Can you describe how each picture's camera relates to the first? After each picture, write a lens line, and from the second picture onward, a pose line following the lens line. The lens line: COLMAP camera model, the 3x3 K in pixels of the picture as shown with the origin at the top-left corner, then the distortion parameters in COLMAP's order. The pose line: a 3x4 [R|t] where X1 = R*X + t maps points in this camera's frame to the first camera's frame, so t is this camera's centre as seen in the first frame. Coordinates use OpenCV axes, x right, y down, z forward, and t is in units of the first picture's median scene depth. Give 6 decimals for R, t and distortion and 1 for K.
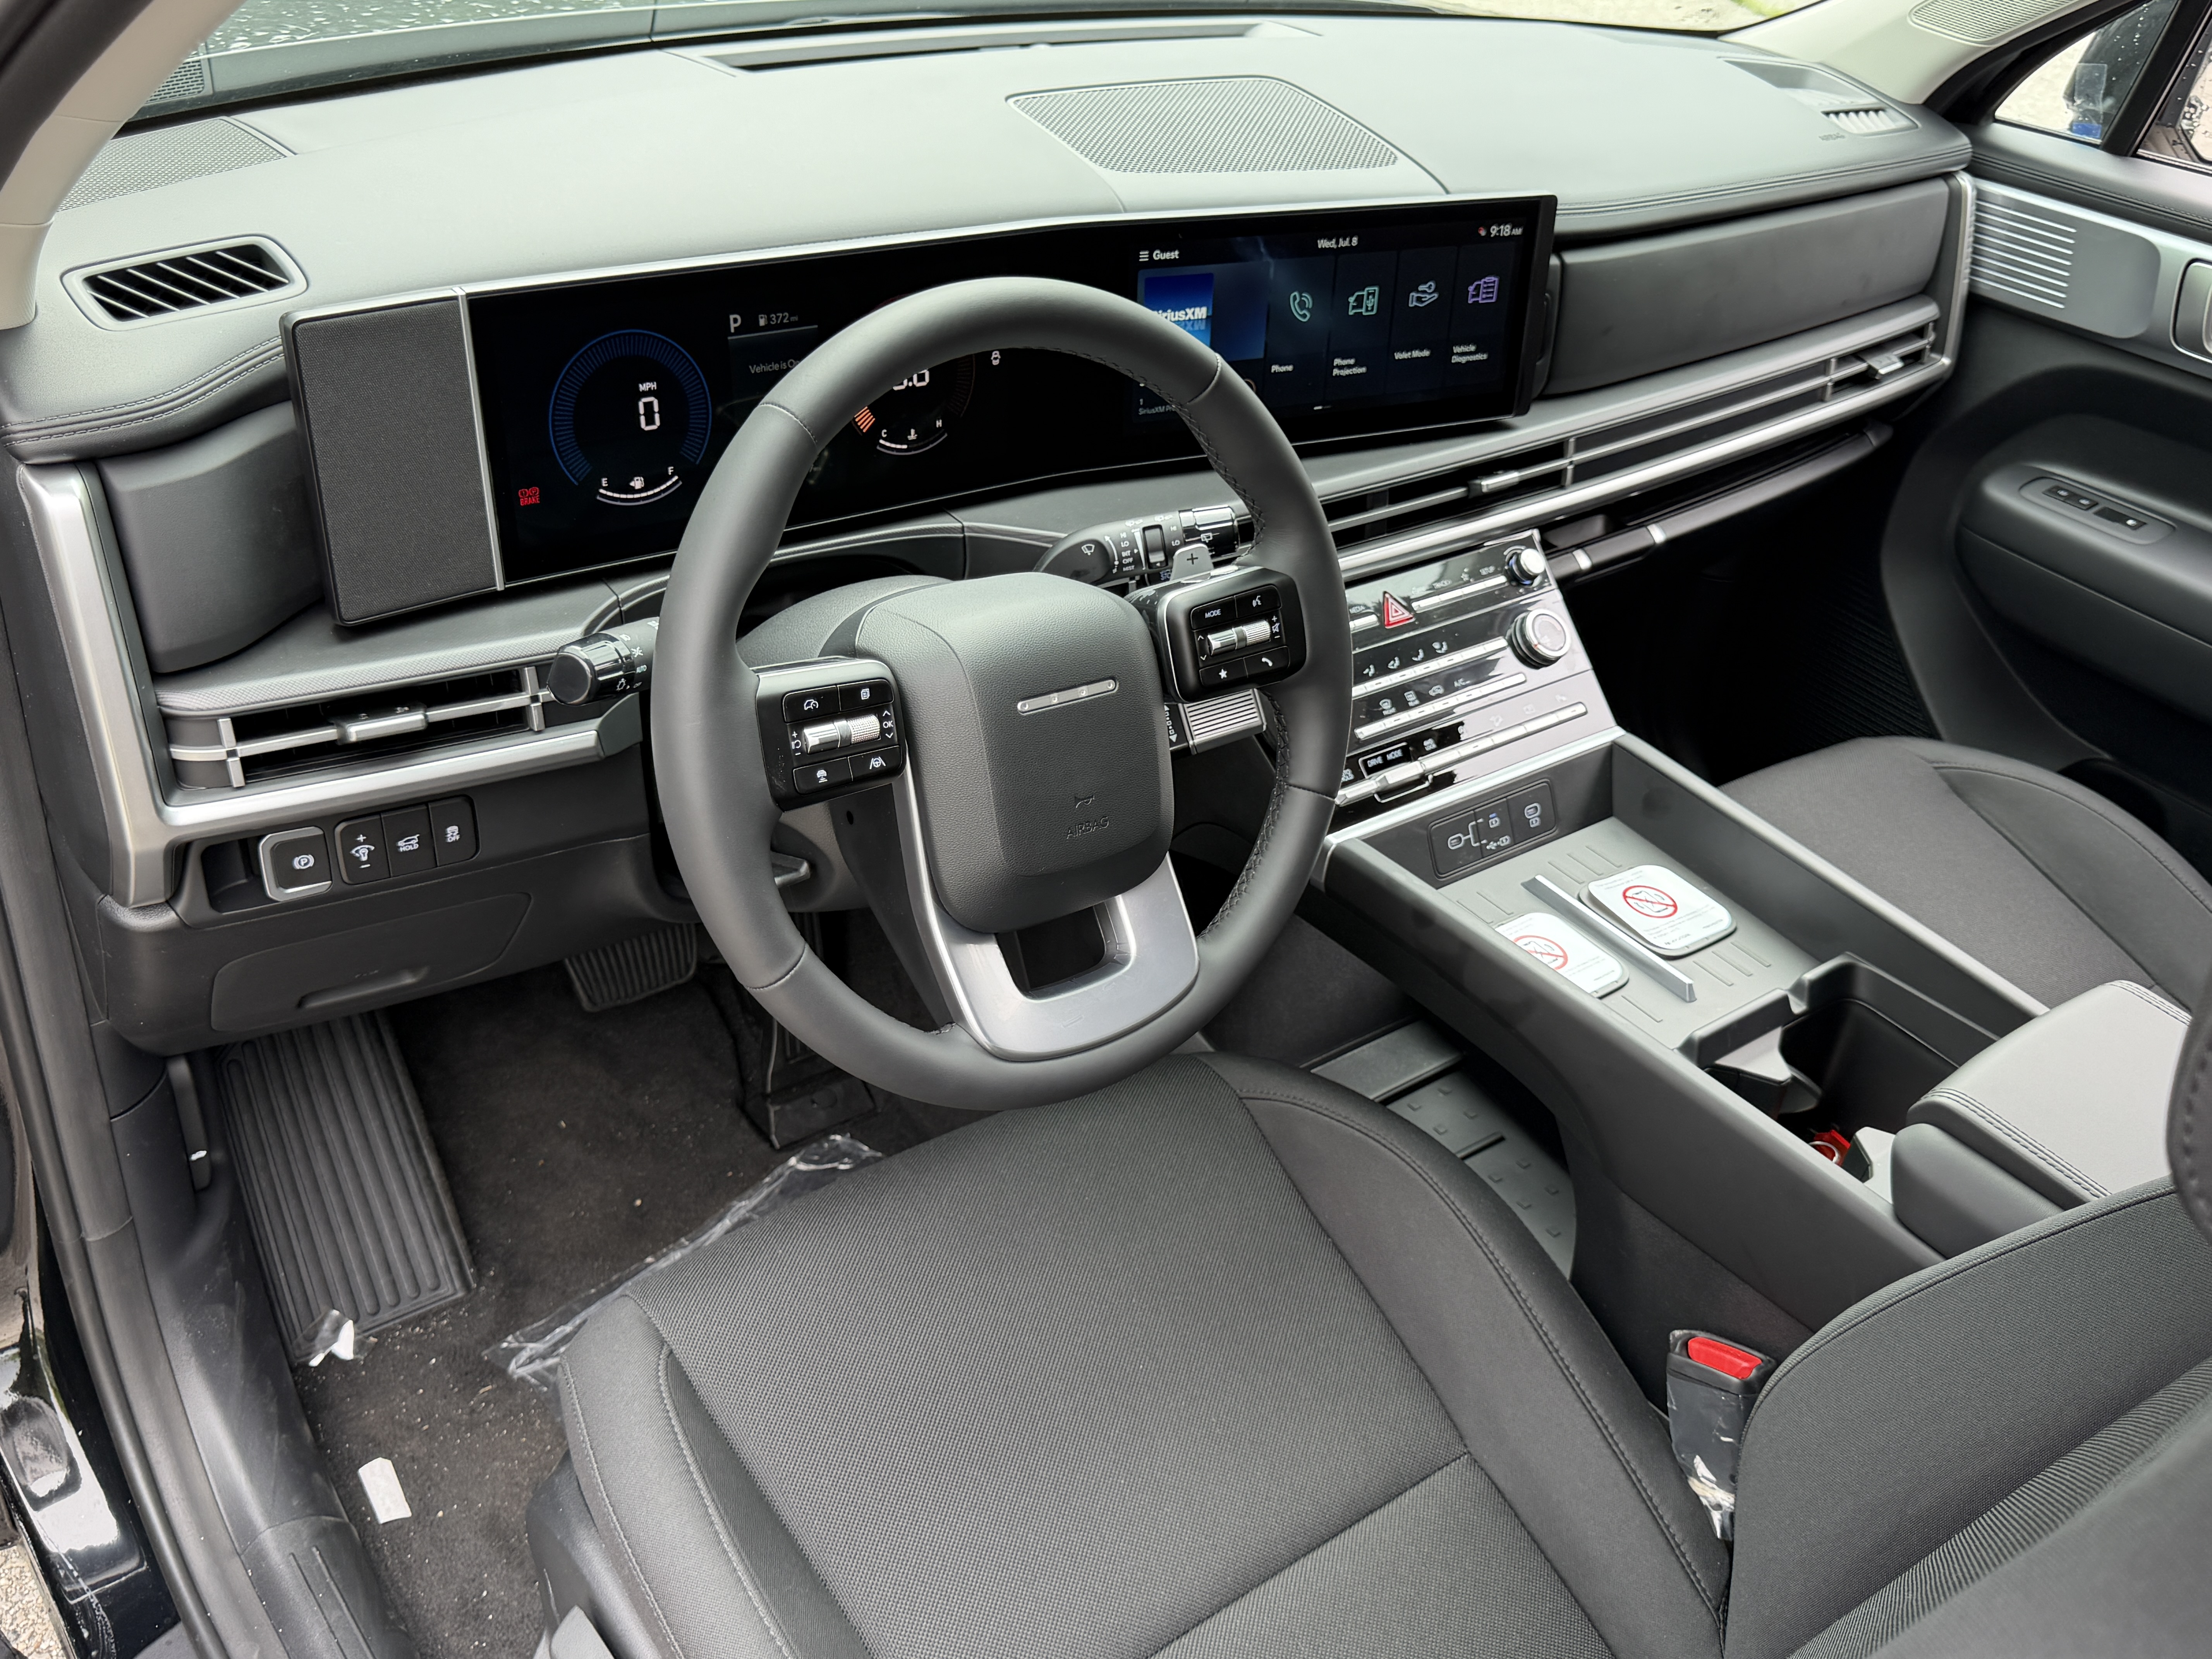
lens RADIAL K [[1943.3, 0, 1112.9], [0, 1943.3, 838.3], [0, 0, 1]] dist [0.095846, -0.069358]
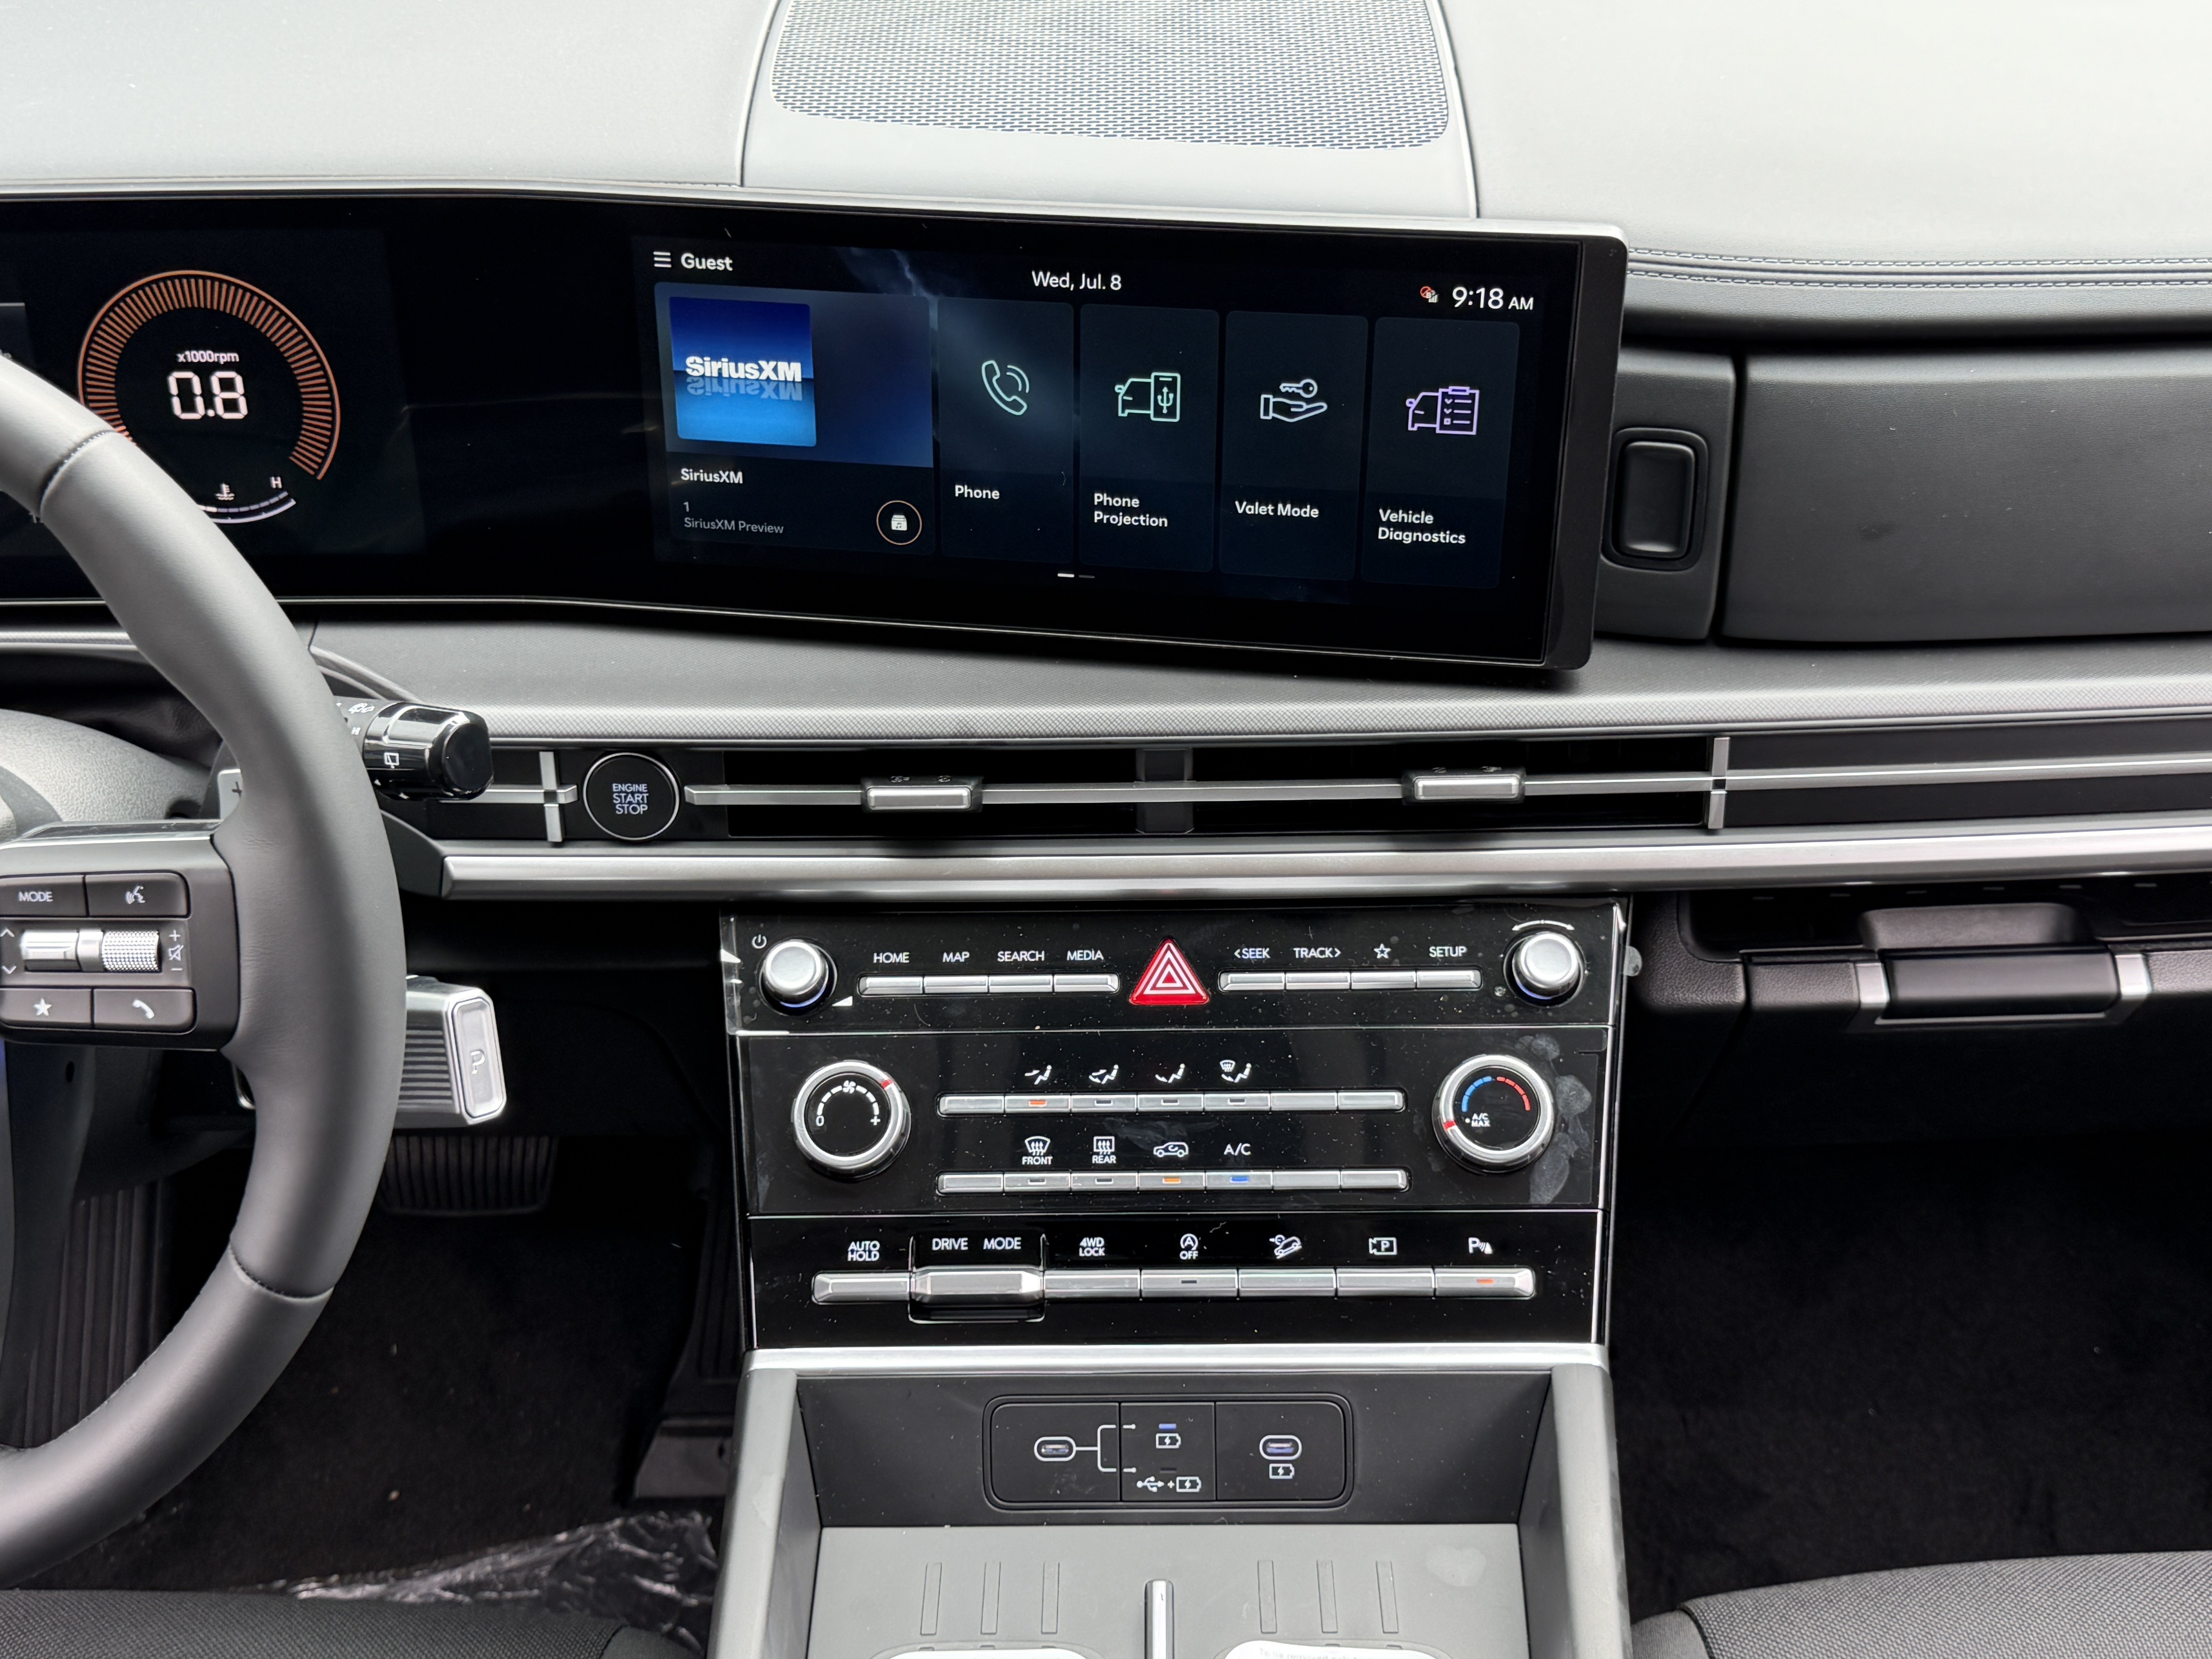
lens RADIAL K [[2595.2, 0, 1103.5], [0, 2595.2, 837.9], [0, 0, 1]] dist [0.106927, 0.000000]
pose [[0.770370, 0.242506, -0.589678, 0.548297], [-0.262324, 0.963494, 0.053533, -0.191491], [0.581133, 0.113447, 0.805862, 0.439946]]
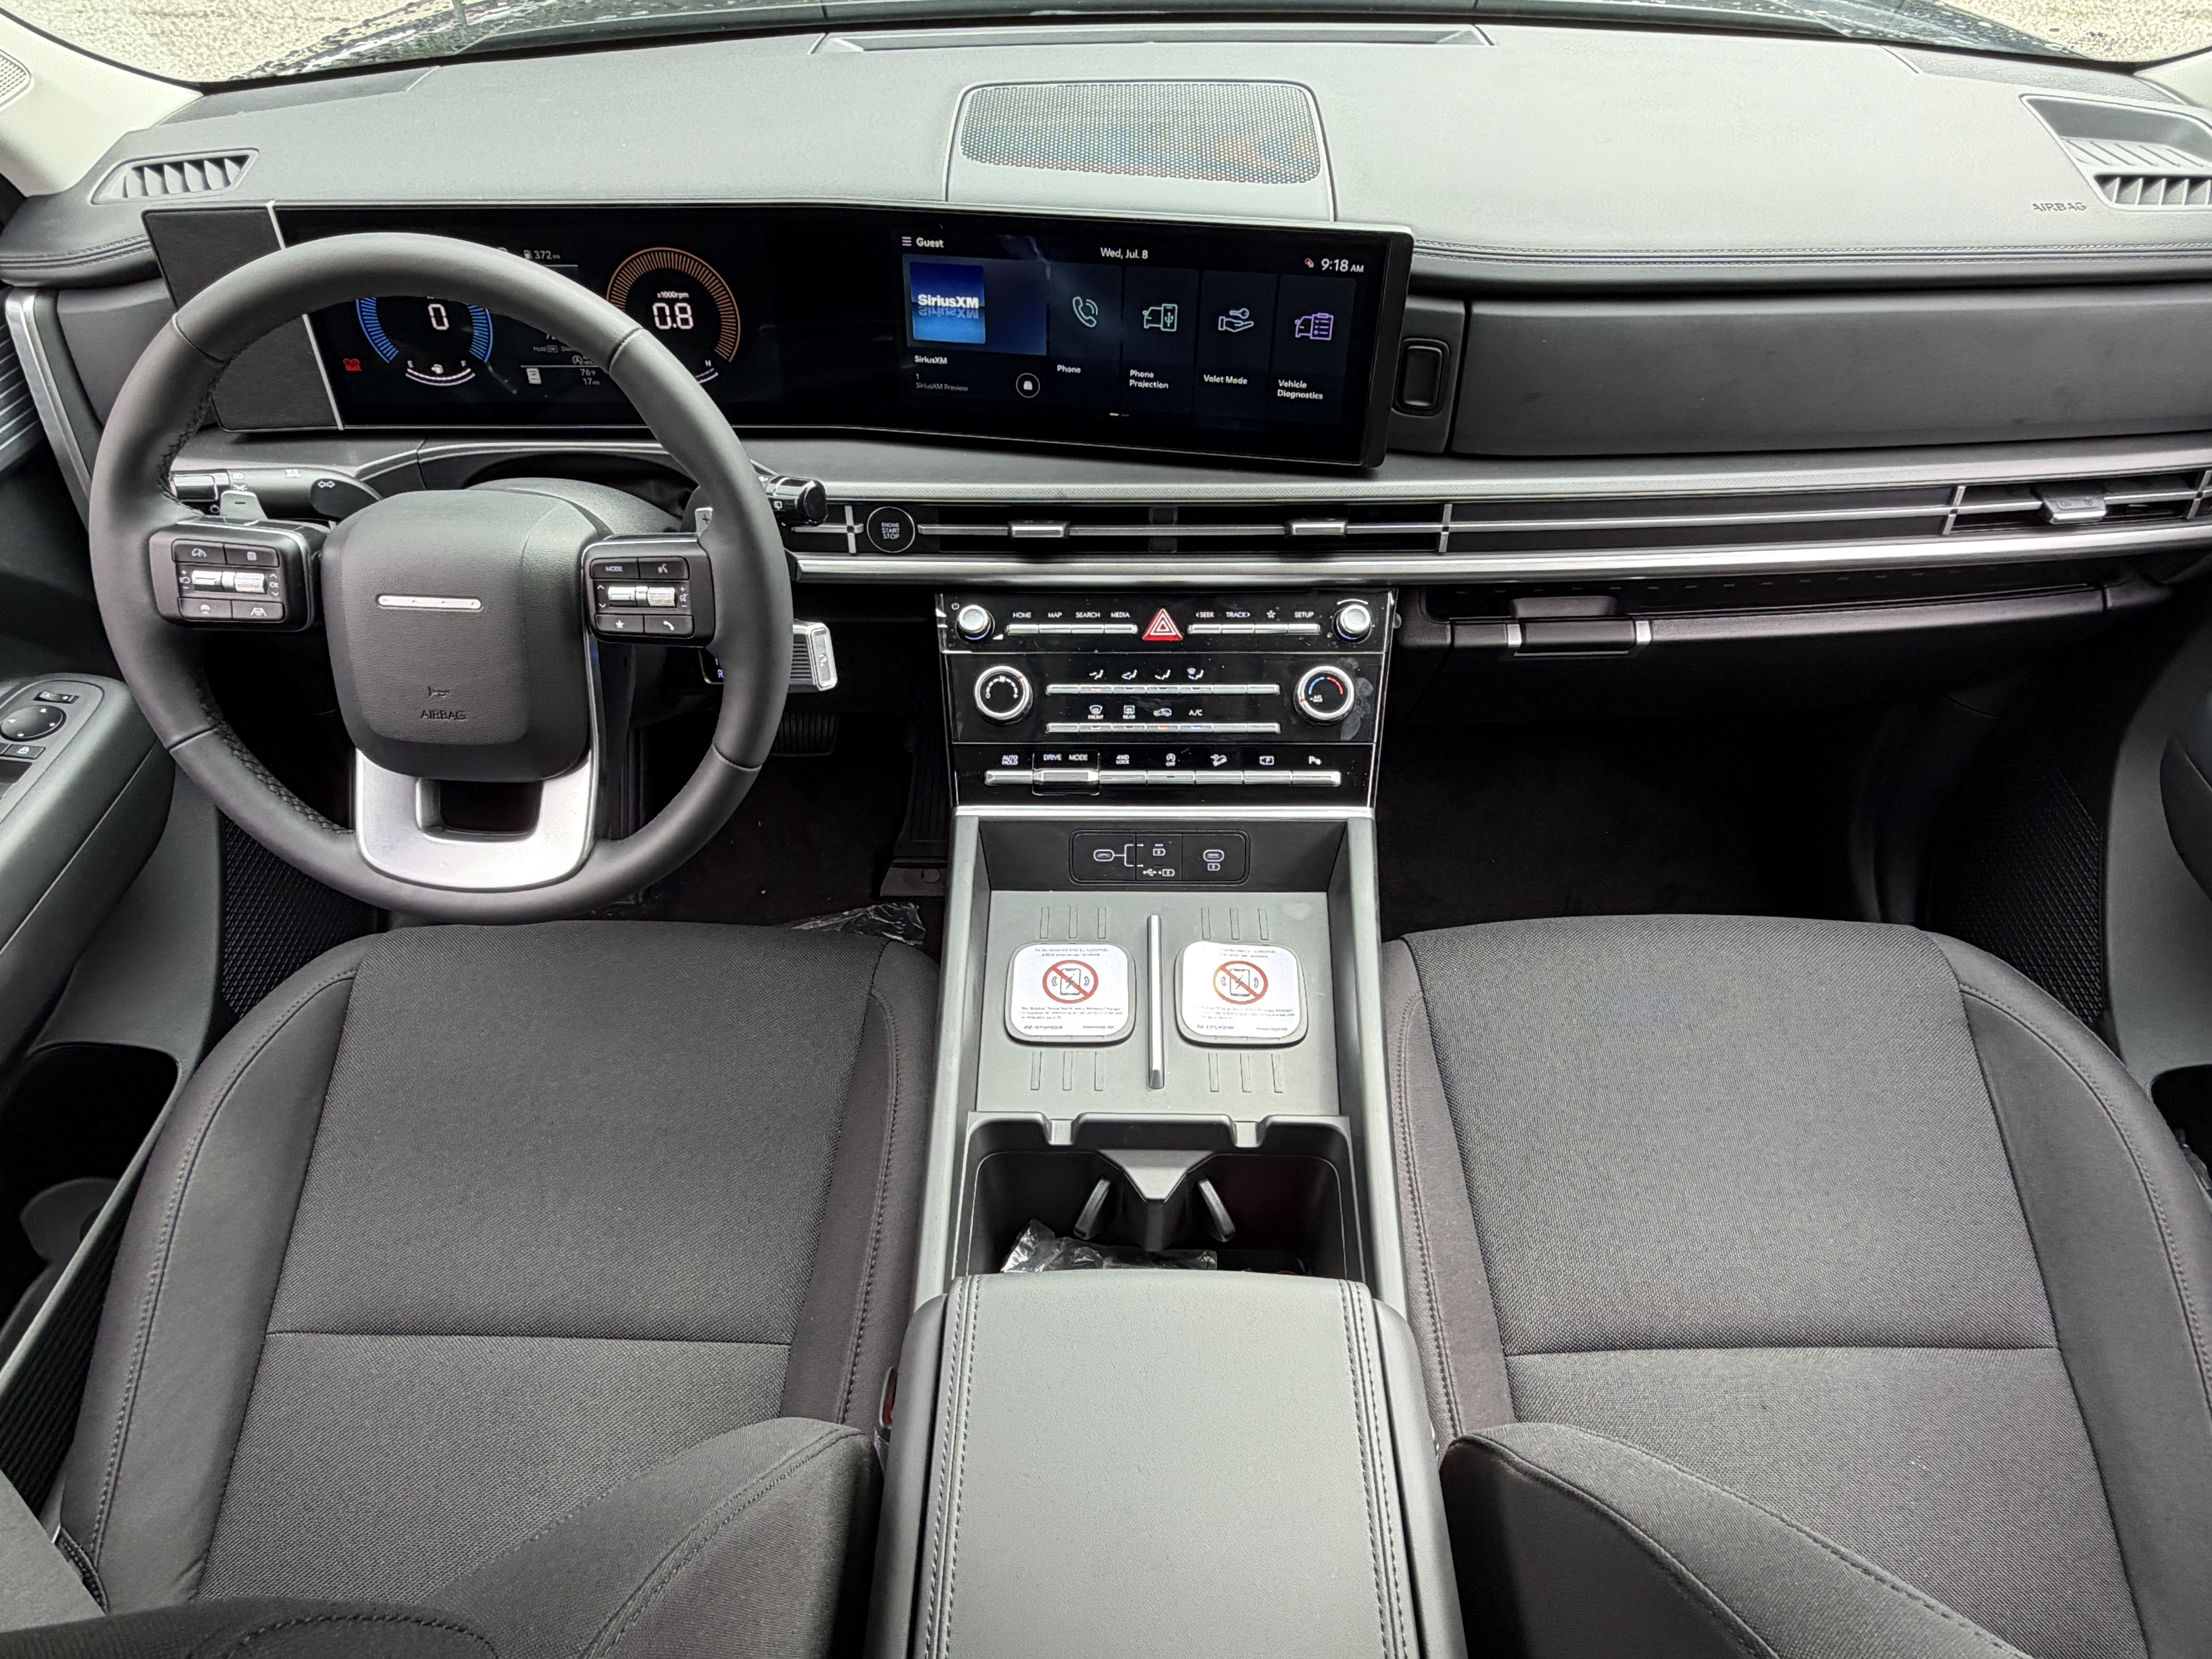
lens RADIAL K [[1374.1, 0, 1077.8], [0, 1374.1, 831.3], [0, 0, 1]] dist [0.003709, -0.000425]
pose [[0.761817, 0.349678, -0.545308, 0.562037], [-0.271945, 0.936660, 0.220713, -0.168932], [0.587947, -0.019848, 0.808656, 0.395889]]
